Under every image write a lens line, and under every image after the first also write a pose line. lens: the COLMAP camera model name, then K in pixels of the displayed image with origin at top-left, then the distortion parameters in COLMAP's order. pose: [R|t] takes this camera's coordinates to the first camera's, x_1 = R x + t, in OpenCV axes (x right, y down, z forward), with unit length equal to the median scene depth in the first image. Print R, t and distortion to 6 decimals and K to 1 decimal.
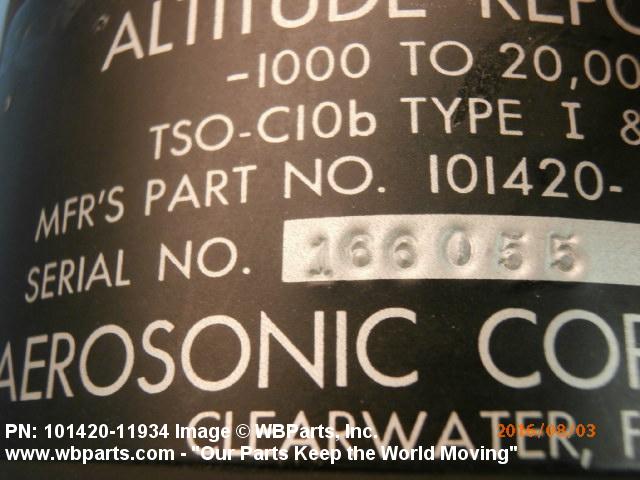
lens RADIAL K [[768.3, 0, 320.0], [0, 768.3, 240.0], [0, 0, 1]] dist [-0.041447, -0.048972]
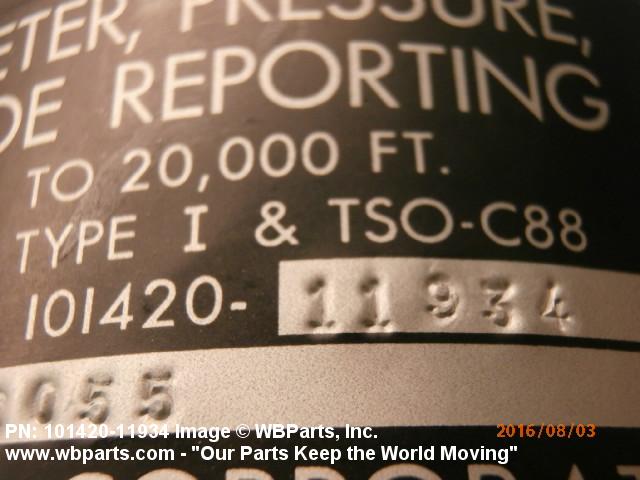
lens RADIAL K [[768.3, 0, 320.0], [0, 768.3, 240.0], [0, 0, 1]] dist [-0.041447, -0.048972]
pose [[0.955290, -0.150054, -0.254764, 0.673991], [0.117761, 0.983452, -0.137676, -0.014035], [0.271207, 0.101519, 0.957152, 0.242027]]
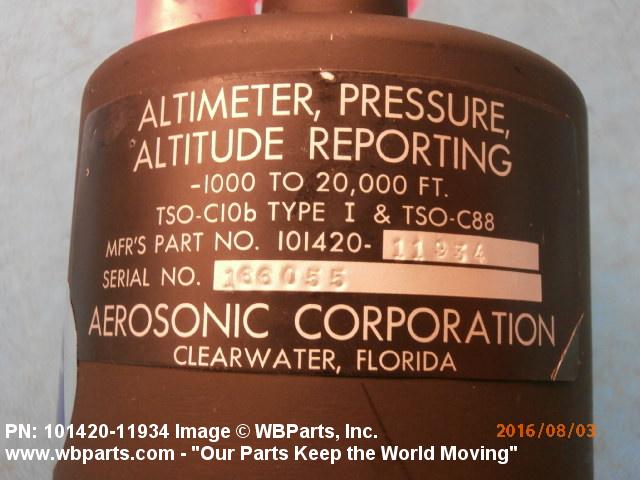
lens RADIAL K [[768.3, 0, 320.0], [0, 768.3, 240.0], [0, 0, 1]] dist [-0.041447, -0.048972]
pose [[0.995014, -0.000463, -0.099733, 0.461711], [0.016246, 0.987385, 0.157502, -0.415852], [0.098402, -0.158337, 0.982470, -1.091625]]
